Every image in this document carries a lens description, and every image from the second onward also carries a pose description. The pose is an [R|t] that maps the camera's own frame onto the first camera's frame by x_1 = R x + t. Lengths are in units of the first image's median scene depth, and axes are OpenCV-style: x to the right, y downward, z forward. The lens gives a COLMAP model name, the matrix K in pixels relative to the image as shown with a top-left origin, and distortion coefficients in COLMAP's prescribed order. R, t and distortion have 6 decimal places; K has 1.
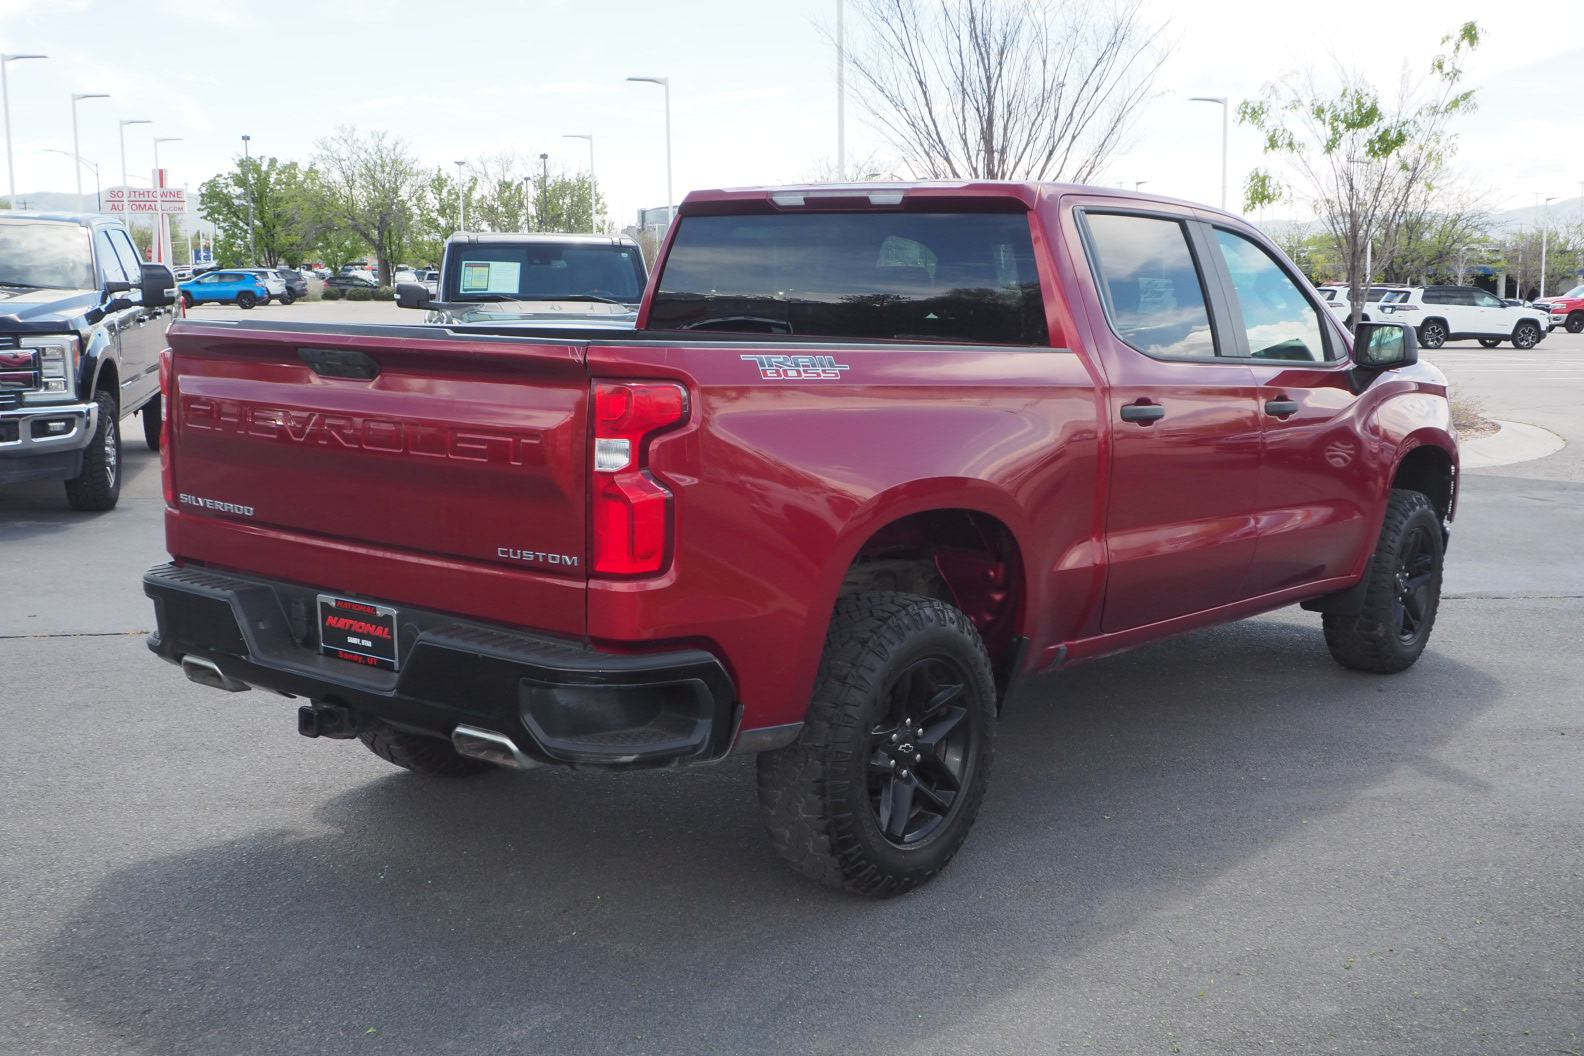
lens RADIAL K [[1679.7, 0, 792.0], [0, 1679.7, 528.0], [0, 0, 1]] dist [-0.032862, 0.032331]
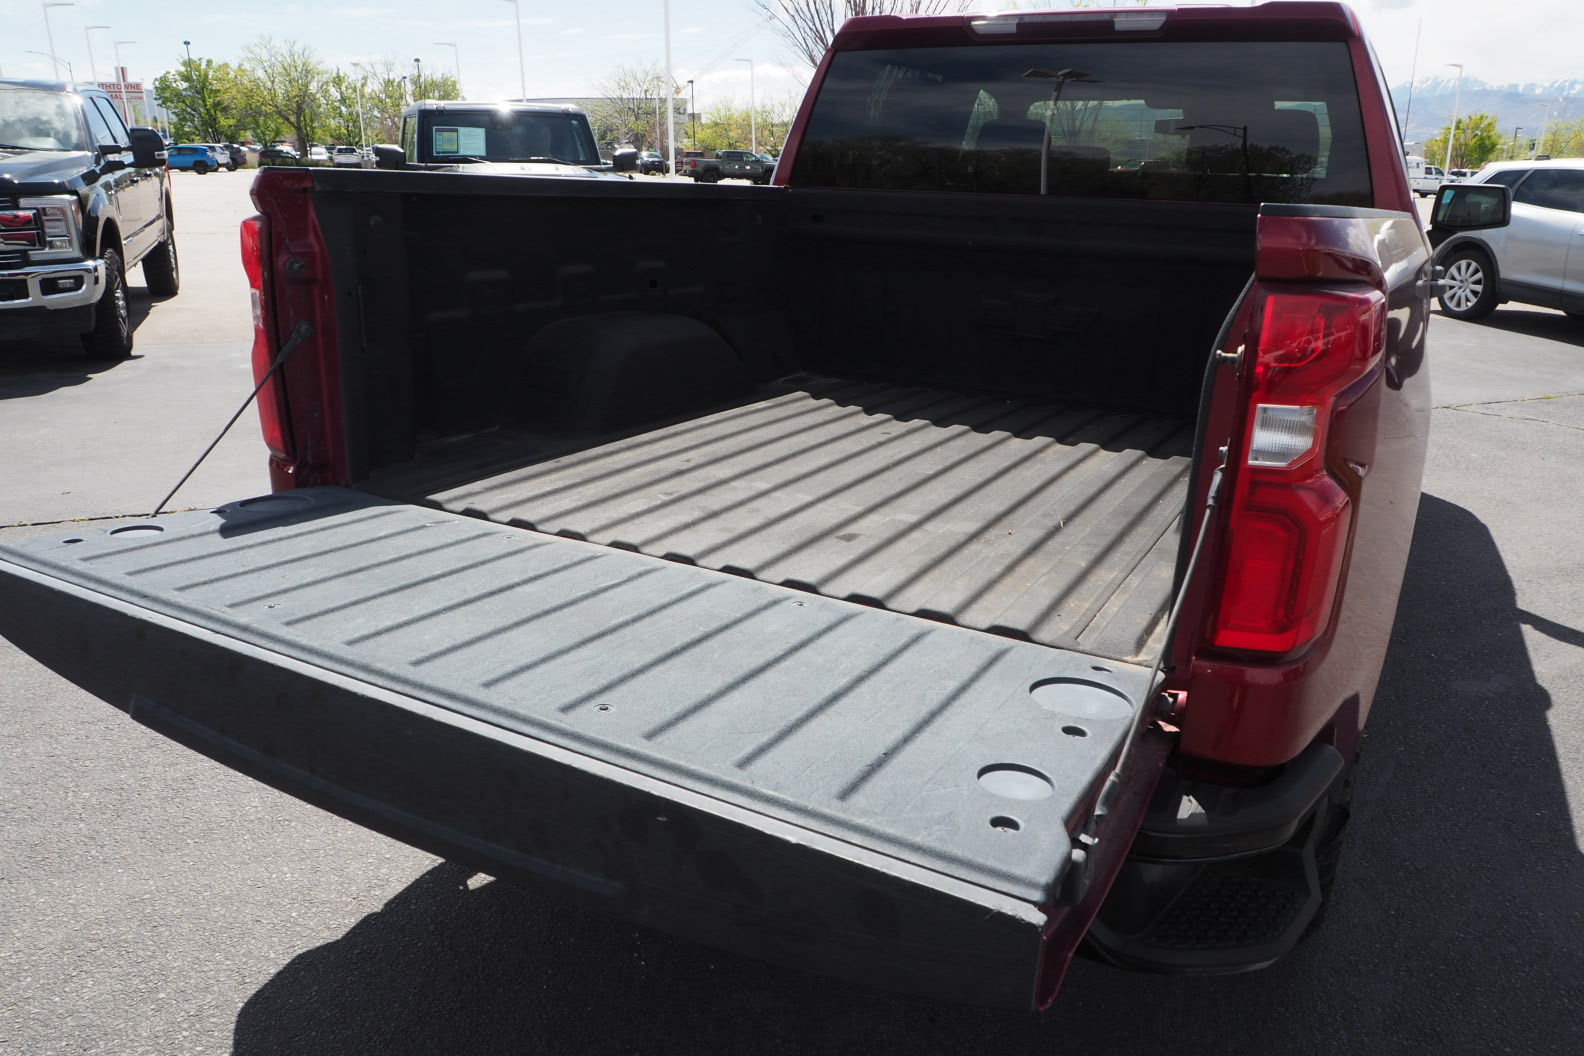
lens RADIAL K [[1108.4, 0, 793.2], [0, 1108.4, 515.1], [0, 0, 1]] dist [-0.021641, -0.007112]
pose [[0.986548, -0.044624, 0.157263, -0.086951], [0.017558, 0.985381, 0.169460, -0.022279], [-0.162526, -0.164419, 0.972909, 0.194332]]
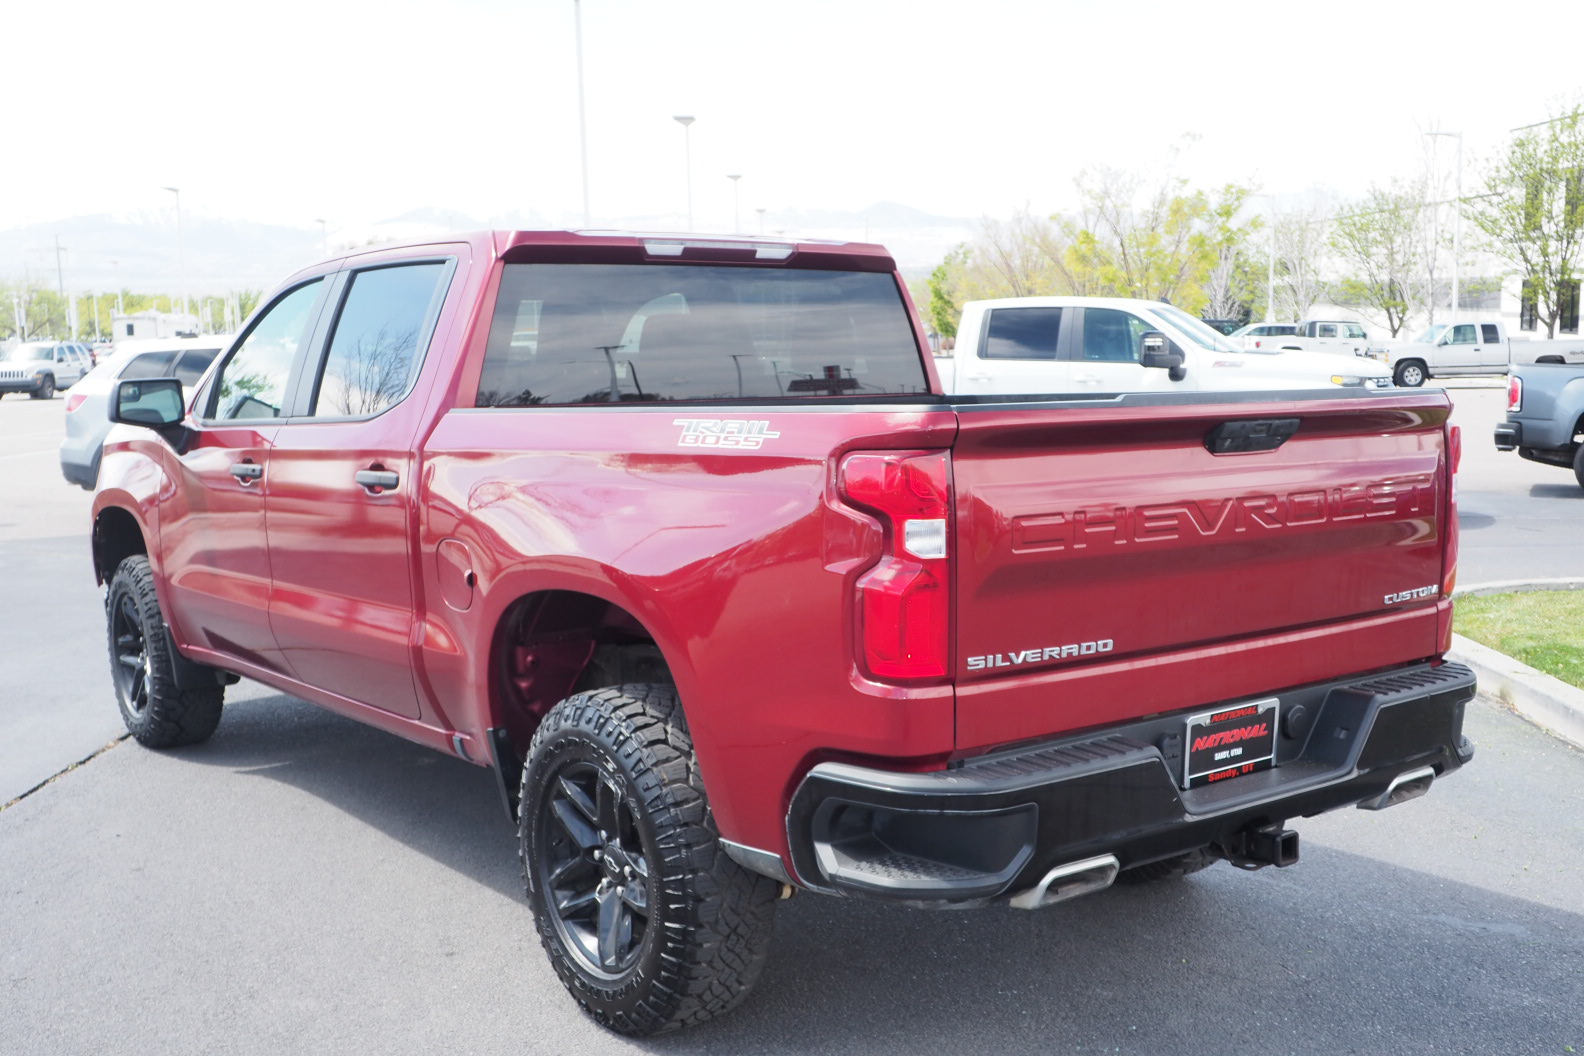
lens RADIAL K [[1679.7, 0, 792.0], [0, 1679.7, 528.0], [0, 0, 1]] dist [-0.032862, 0.032331]
pose [[0.263972, -0.120375, 0.956989, -0.369678], [0.151771, 0.985005, 0.082035, -0.049955], [-0.952515, 0.123588, 0.278284, 0.312071]]
